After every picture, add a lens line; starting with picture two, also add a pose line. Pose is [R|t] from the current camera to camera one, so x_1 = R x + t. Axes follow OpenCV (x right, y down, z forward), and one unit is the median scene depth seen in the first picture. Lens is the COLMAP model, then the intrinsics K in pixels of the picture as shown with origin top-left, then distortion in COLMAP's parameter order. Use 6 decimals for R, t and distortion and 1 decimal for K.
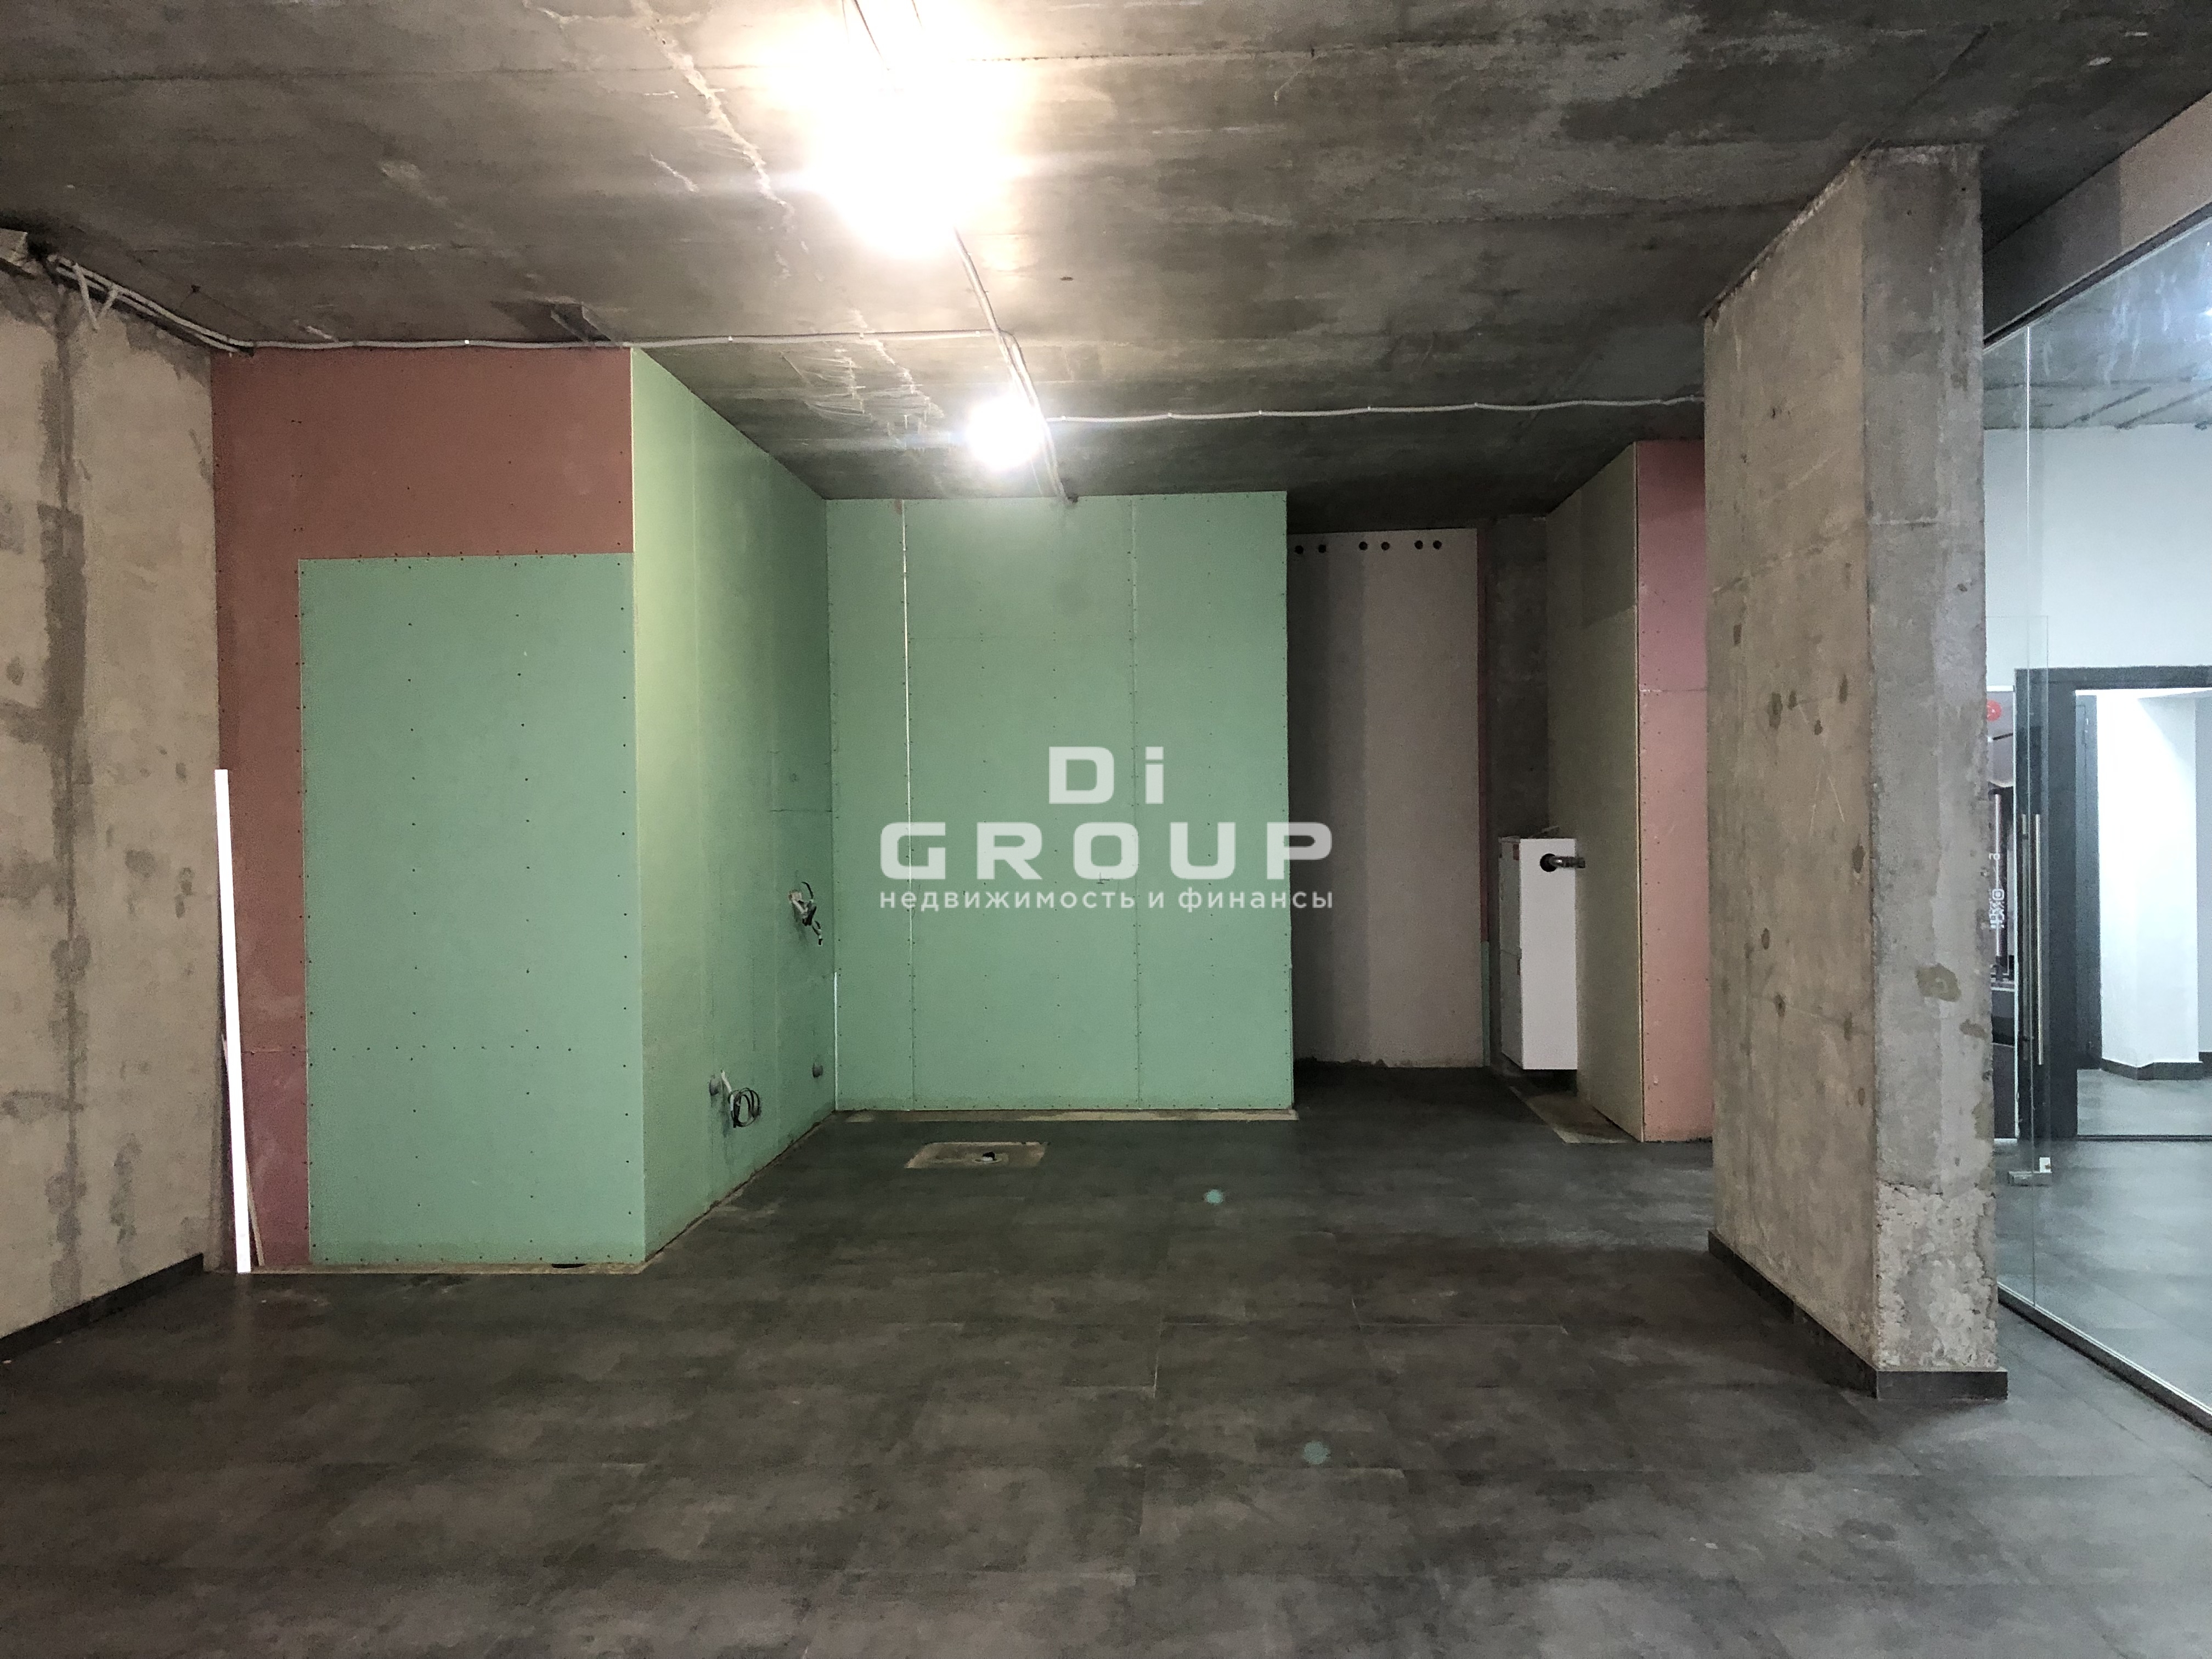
lens RADIAL K [[1784.1, 0, 1102.9], [0, 1784.1, 828.2], [0, 0, 1]] dist [0.004016, 0.005749]
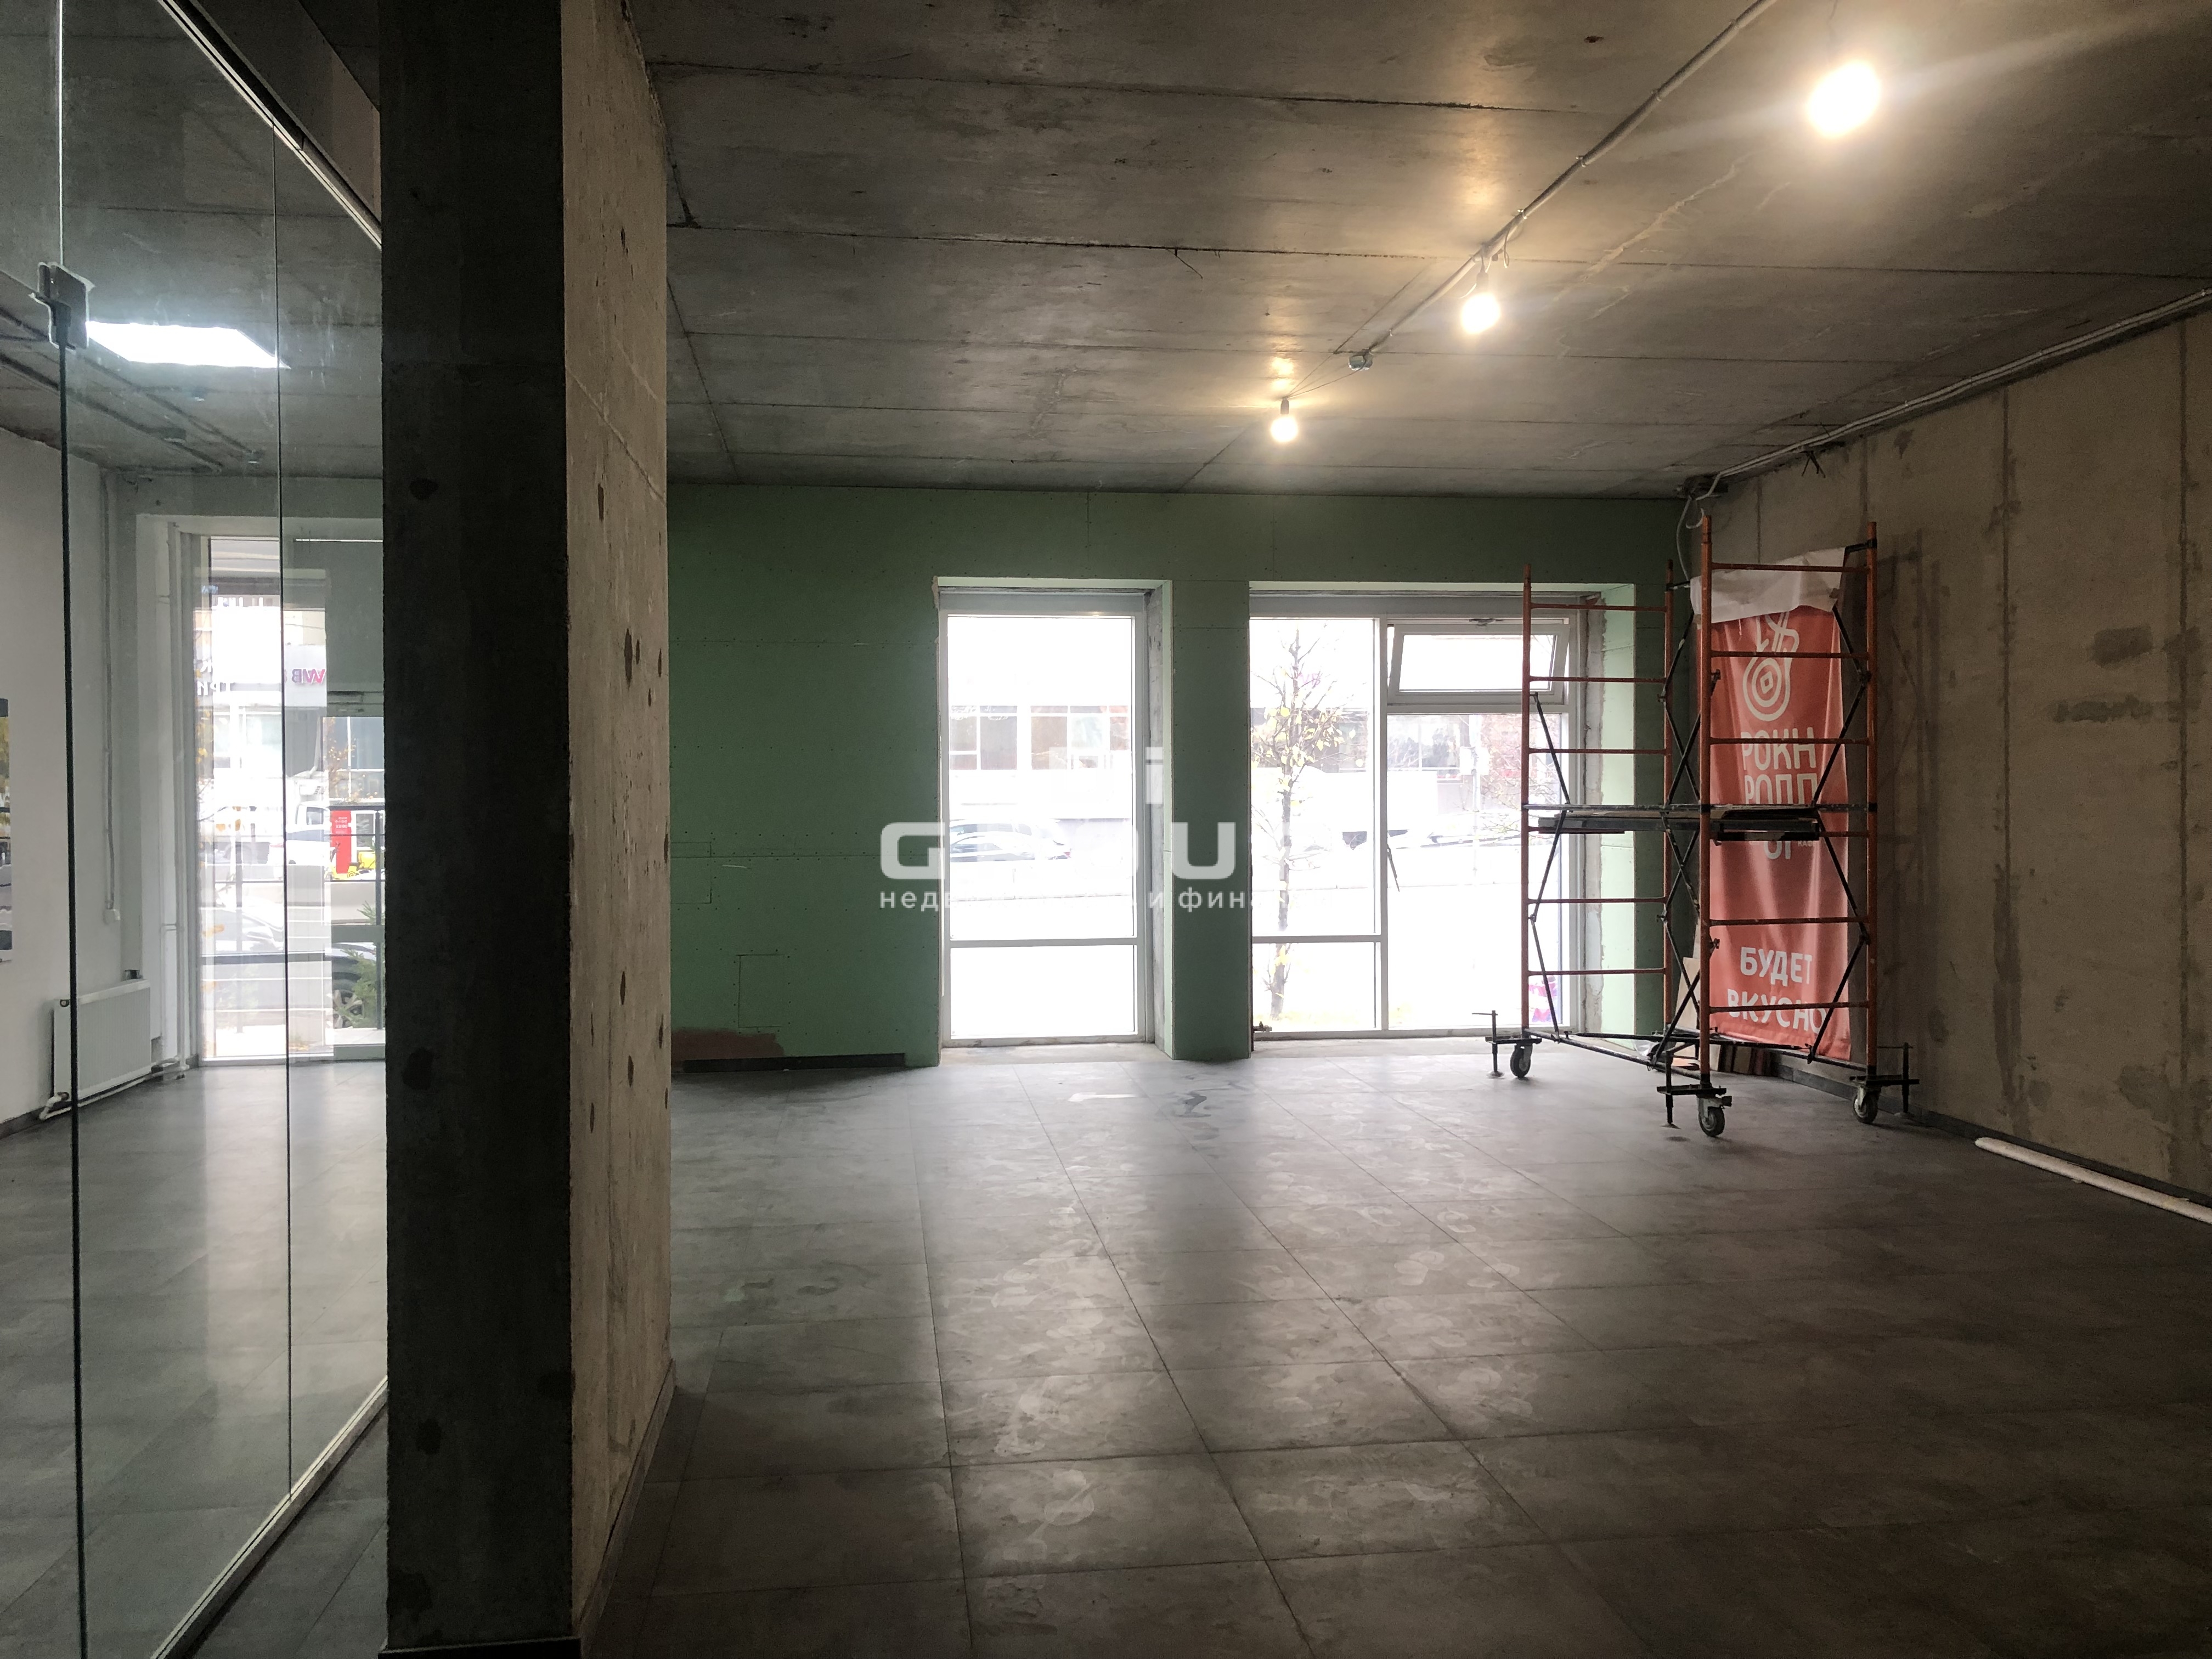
lens RADIAL K [[1784.1, 0, 1106.5], [0, 1784.1, 826.5], [0, 0, 1]] dist [0.004016, 0.005749]
pose [[-0.981489, 0.022199, -0.190229, 0.357846], [0.016511, 0.999369, 0.031437, -0.019235], [0.190807, 0.027715, -0.981236, 1.898563]]
